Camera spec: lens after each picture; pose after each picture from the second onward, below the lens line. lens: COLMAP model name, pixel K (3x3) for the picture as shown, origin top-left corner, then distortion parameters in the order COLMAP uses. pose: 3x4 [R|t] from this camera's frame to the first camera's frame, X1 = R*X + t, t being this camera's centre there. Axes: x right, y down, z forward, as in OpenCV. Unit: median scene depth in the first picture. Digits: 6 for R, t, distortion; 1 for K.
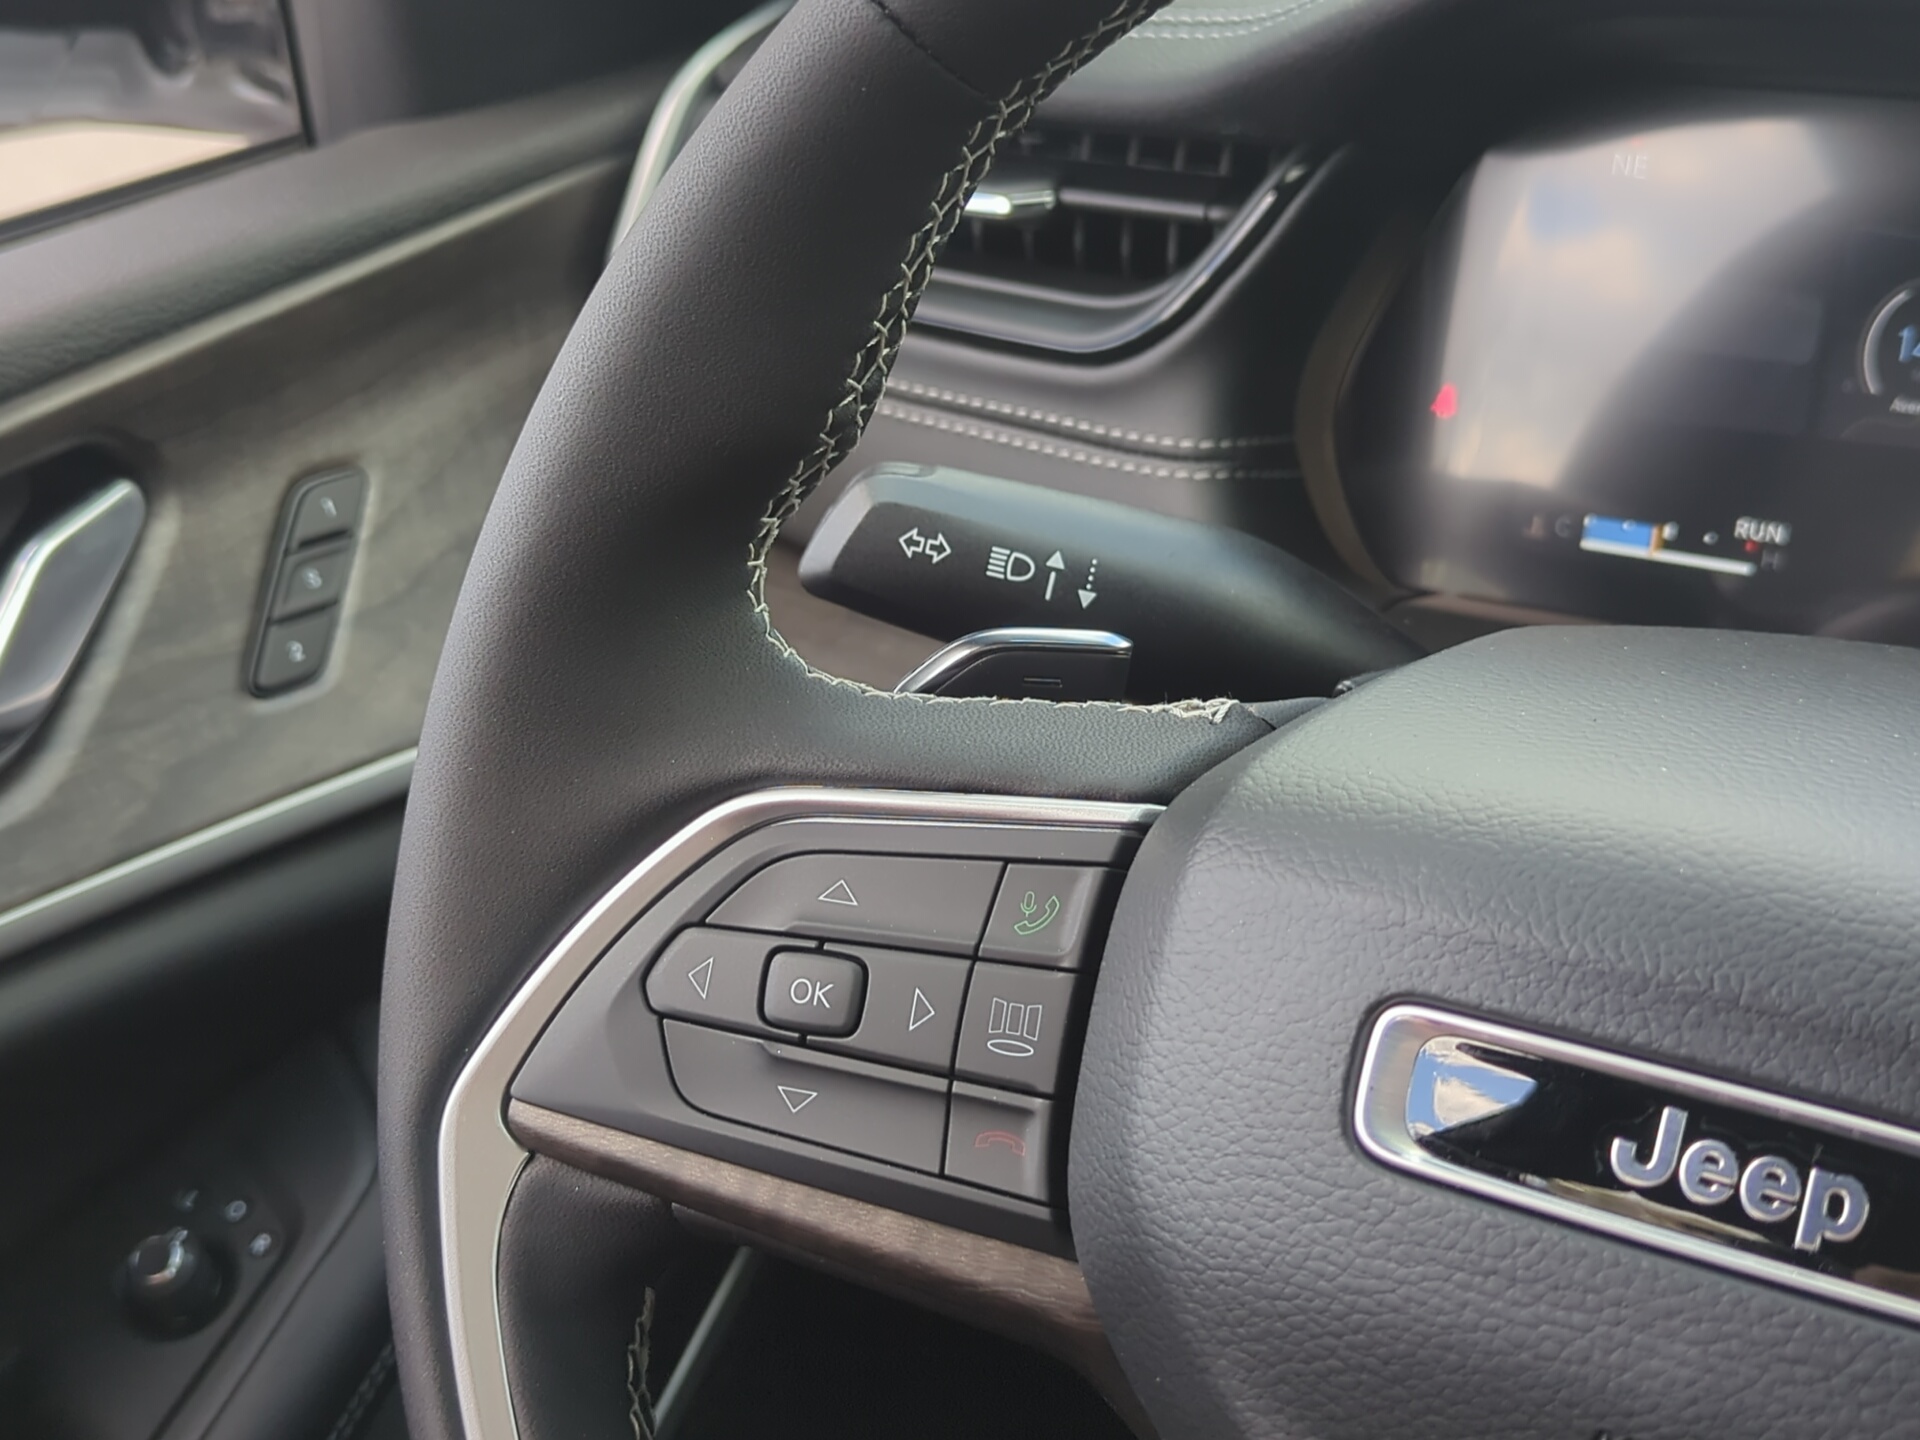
lens RADIAL K [[2661.7, 0, 973.3], [0, 2661.7, 715.9], [0, 0, 1]] dist [0.053620, 0.000000]
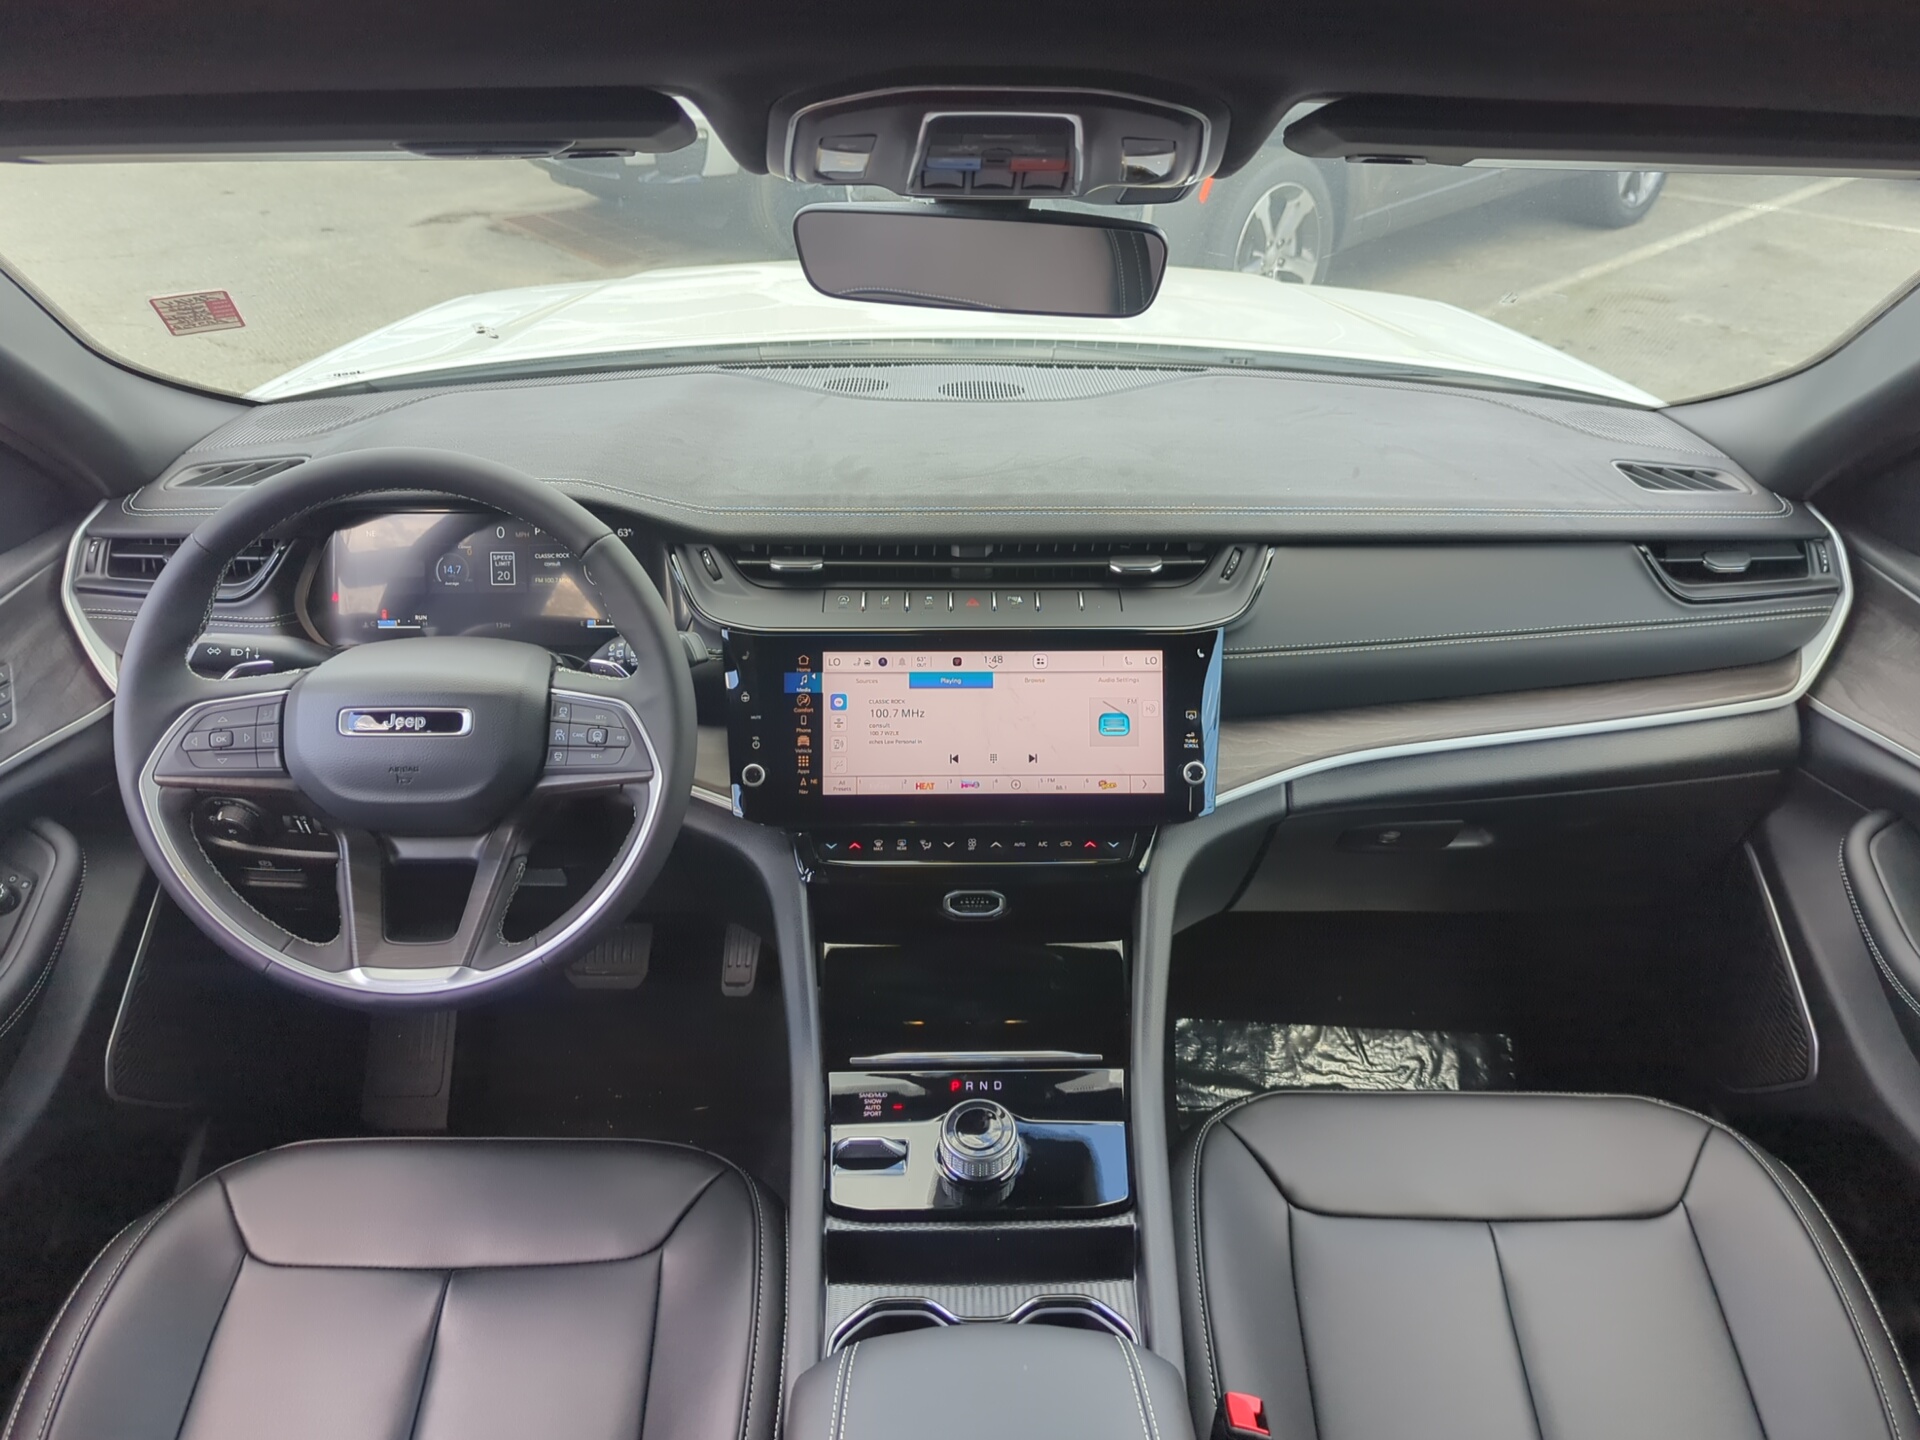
lens RADIAL K [[1562.5, 0, 994.8], [0, 1562.5, 702.3], [0, 0, 1]] dist [0.061312, -0.057282]
pose [[0.840274, -0.187669, 0.508645, -0.230716], [0.192306, 0.980347, 0.044022, 0.126105], [-0.506910, 0.060825, 0.859850, -1.574200]]
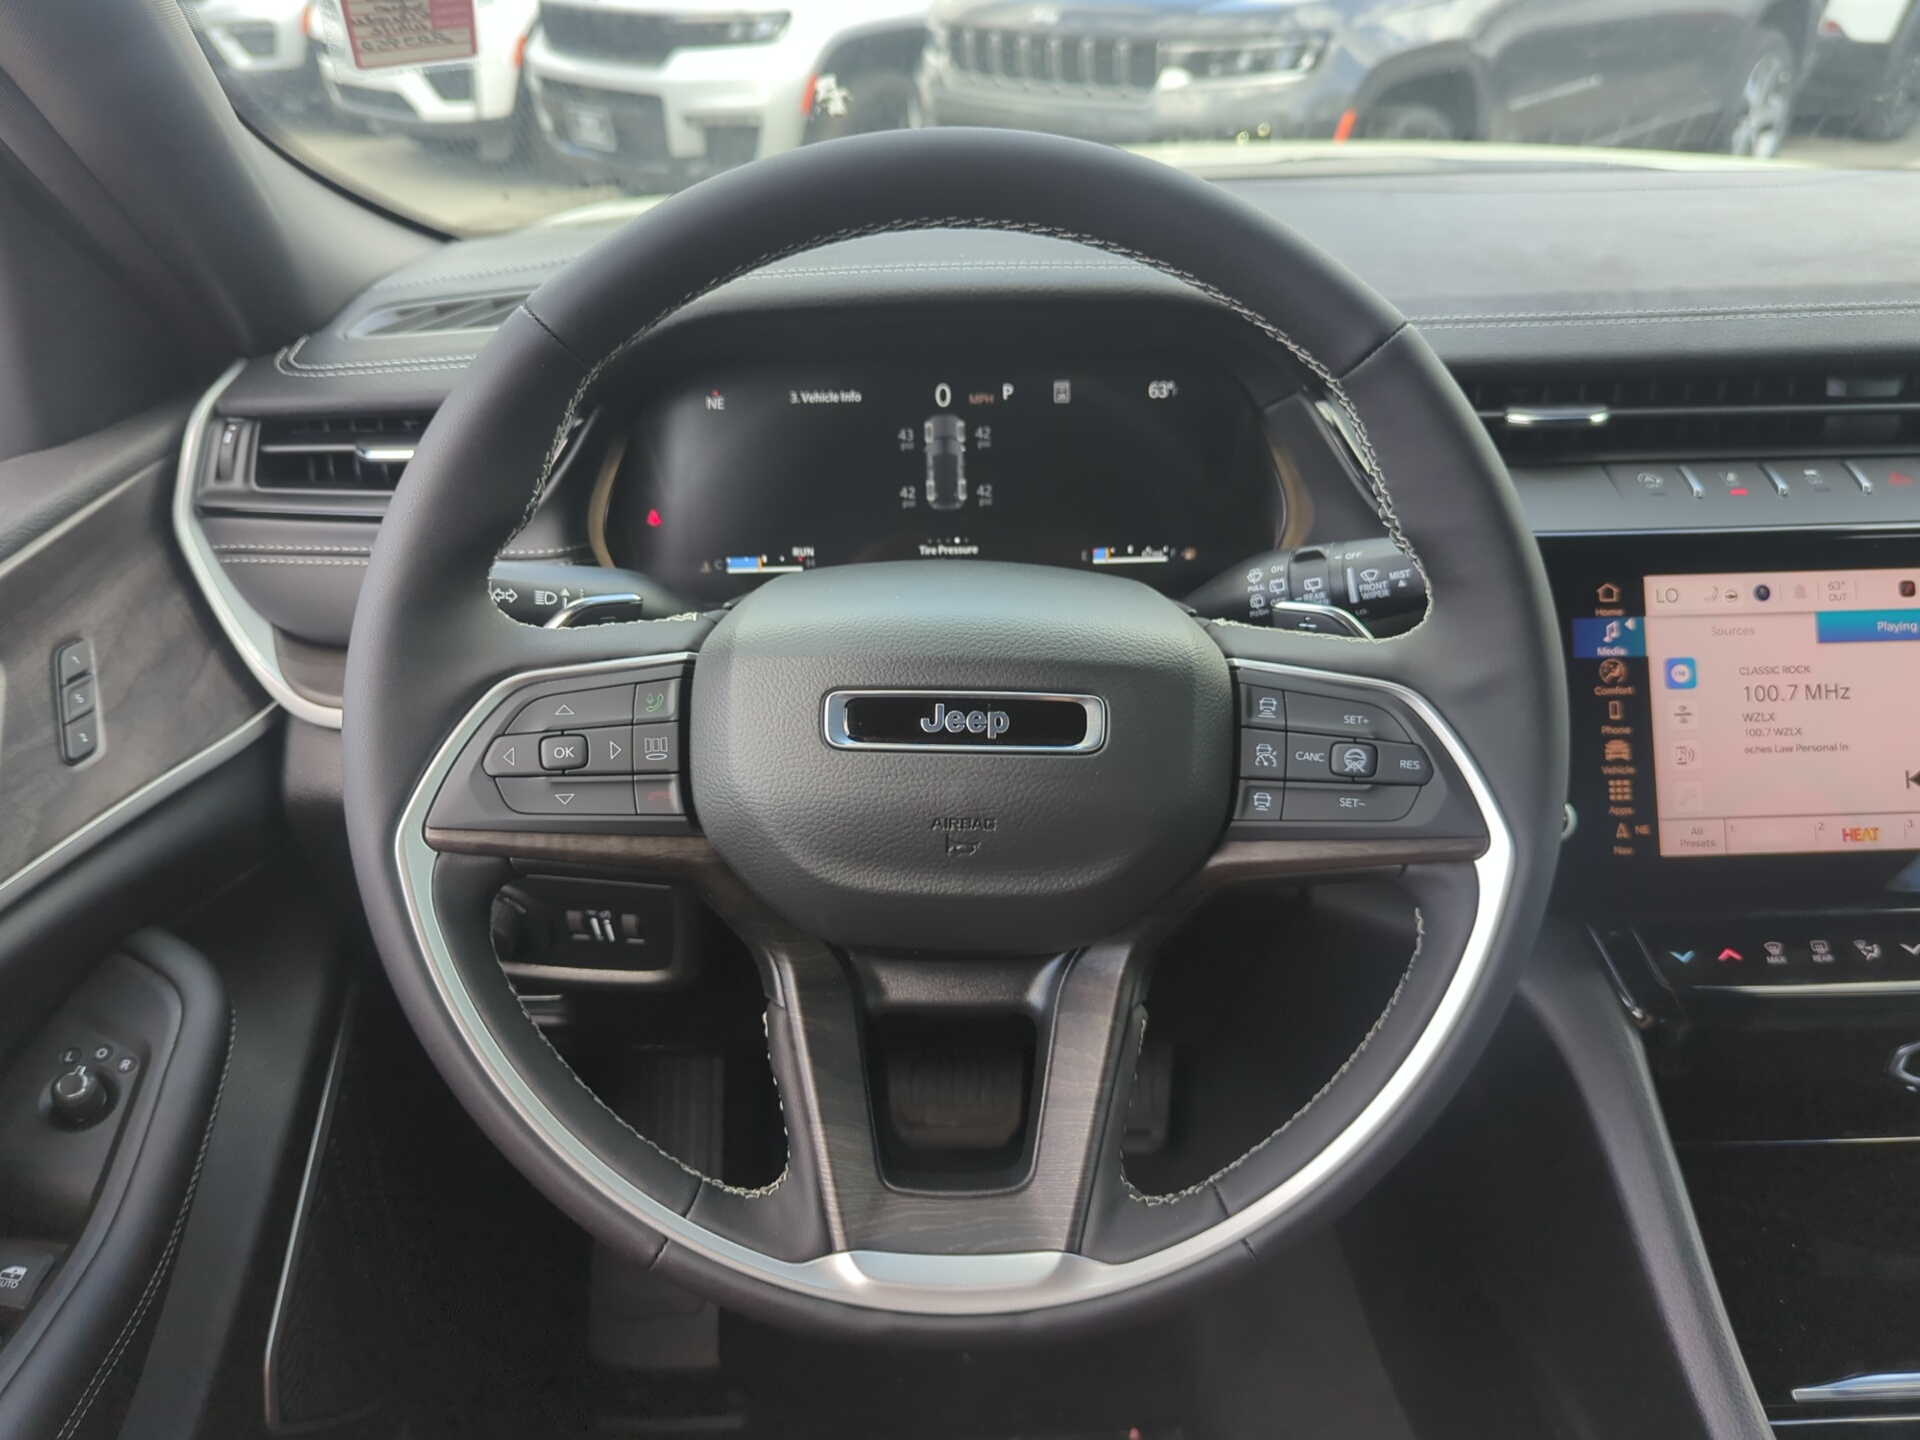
lens RADIAL K [[1562.5, 0, 981.8], [0, 1562.5, 702.9], [0, 0, 1]] dist [0.061312, -0.057282]
pose [[0.838559, -0.196899, 0.507986, -0.302597], [0.216248, 0.976104, 0.021372, 0.066226], [-0.500056, 0.091930, 0.861100, -0.255177]]
